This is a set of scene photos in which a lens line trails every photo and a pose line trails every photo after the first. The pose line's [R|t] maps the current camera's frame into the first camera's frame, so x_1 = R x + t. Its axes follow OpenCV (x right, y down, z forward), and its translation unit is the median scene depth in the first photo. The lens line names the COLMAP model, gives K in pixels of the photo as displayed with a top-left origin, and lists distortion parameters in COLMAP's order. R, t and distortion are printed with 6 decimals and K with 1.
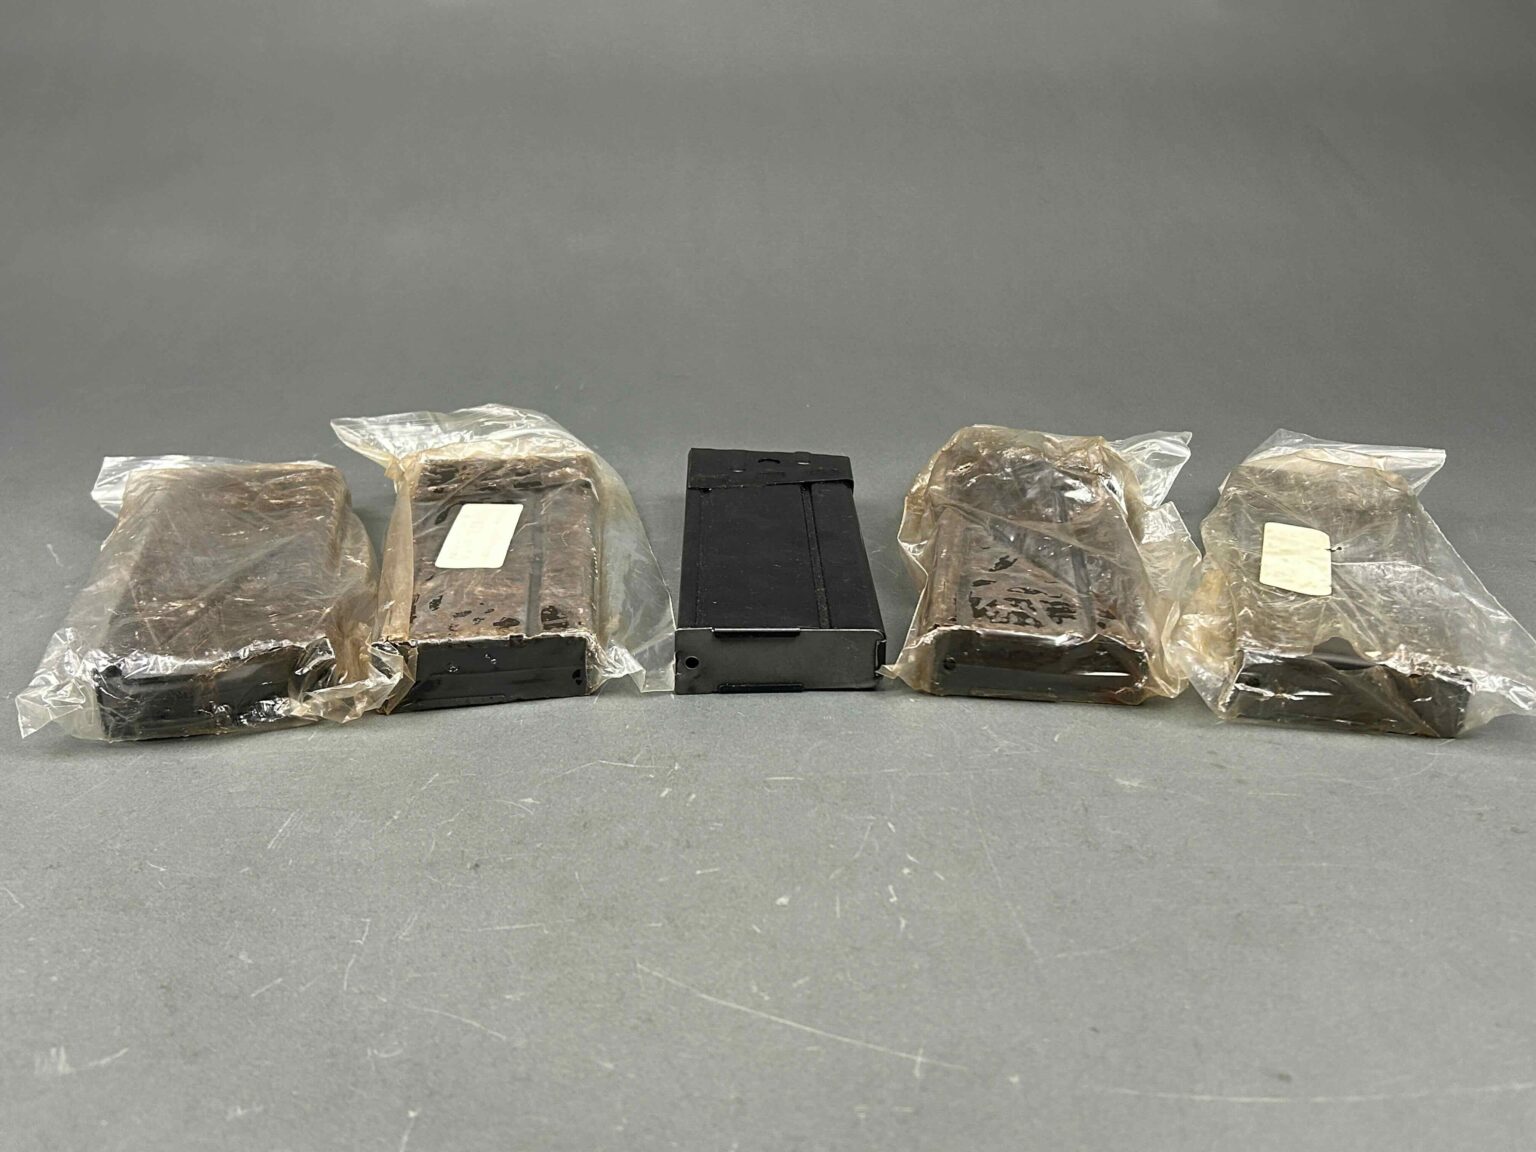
lens RADIAL K [[1530.0, 0, 768.0], [0, 1530.0, 576.0], [0, 0, 1]] dist [0.117341, -0.015748]
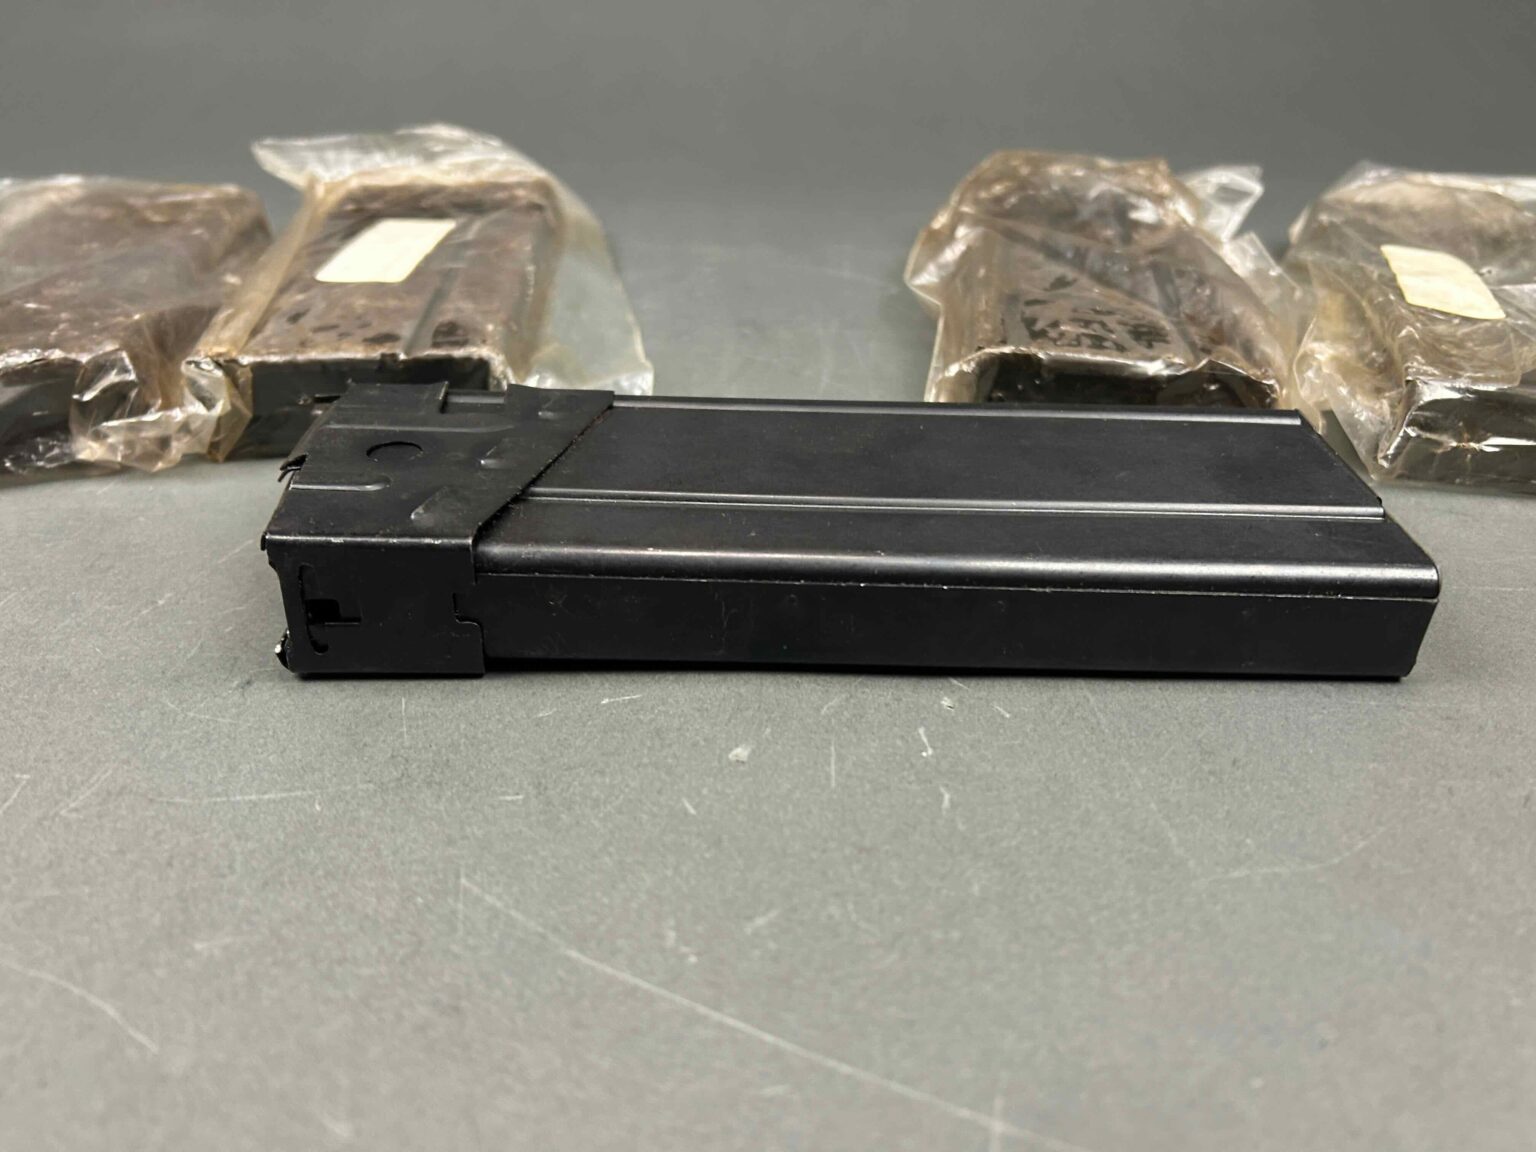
lens RADIAL K [[1166.3, 0, 768.0], [0, 1166.3, 576.0], [0, 0, 1]] dist [-0.013838, -0.010663]
pose [[0.999821, 0.012283, -0.014358, 0.021737], [-0.010243, 0.990880, 0.134354, 0.070243], [0.015877, -0.134183, 0.990829, 0.476825]]
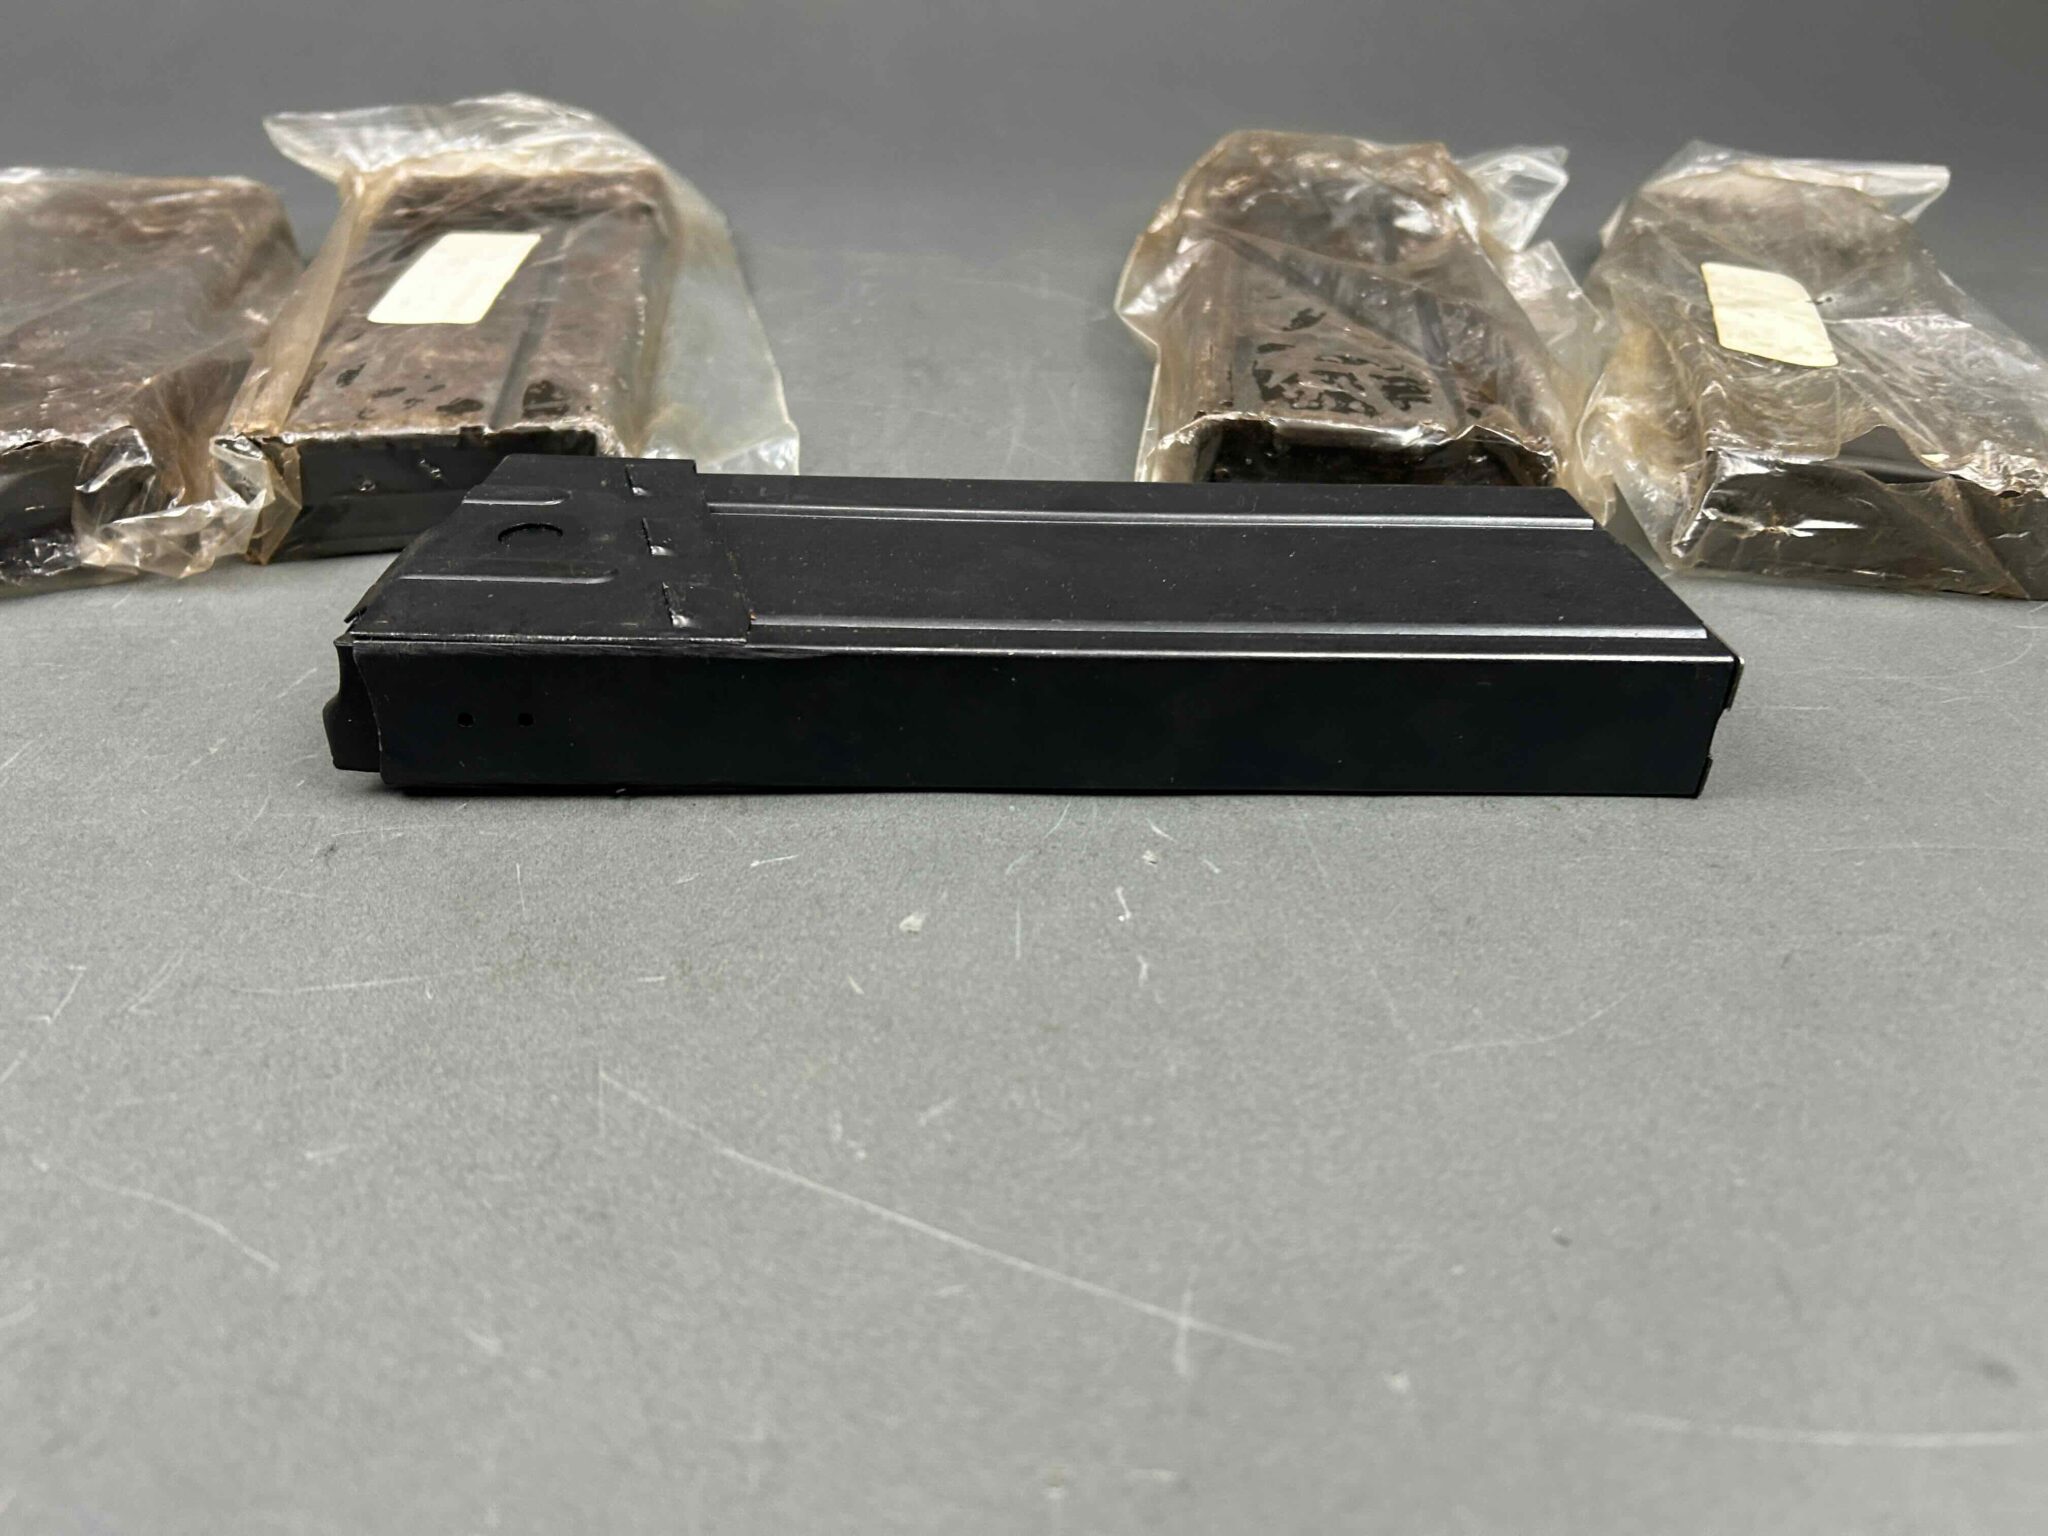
lens RADIAL K [[1537.1, 0, 1017.8], [0, 1537.1, 772.2], [0, 0, 1]] dist [0.005577, -0.031873]
pose [[0.999707, -0.003409, 0.023972, 0.027706], [-0.001846, 0.976423, 0.215857, 0.042519], [-0.024143, -0.215838, 0.976131, 0.425784]]
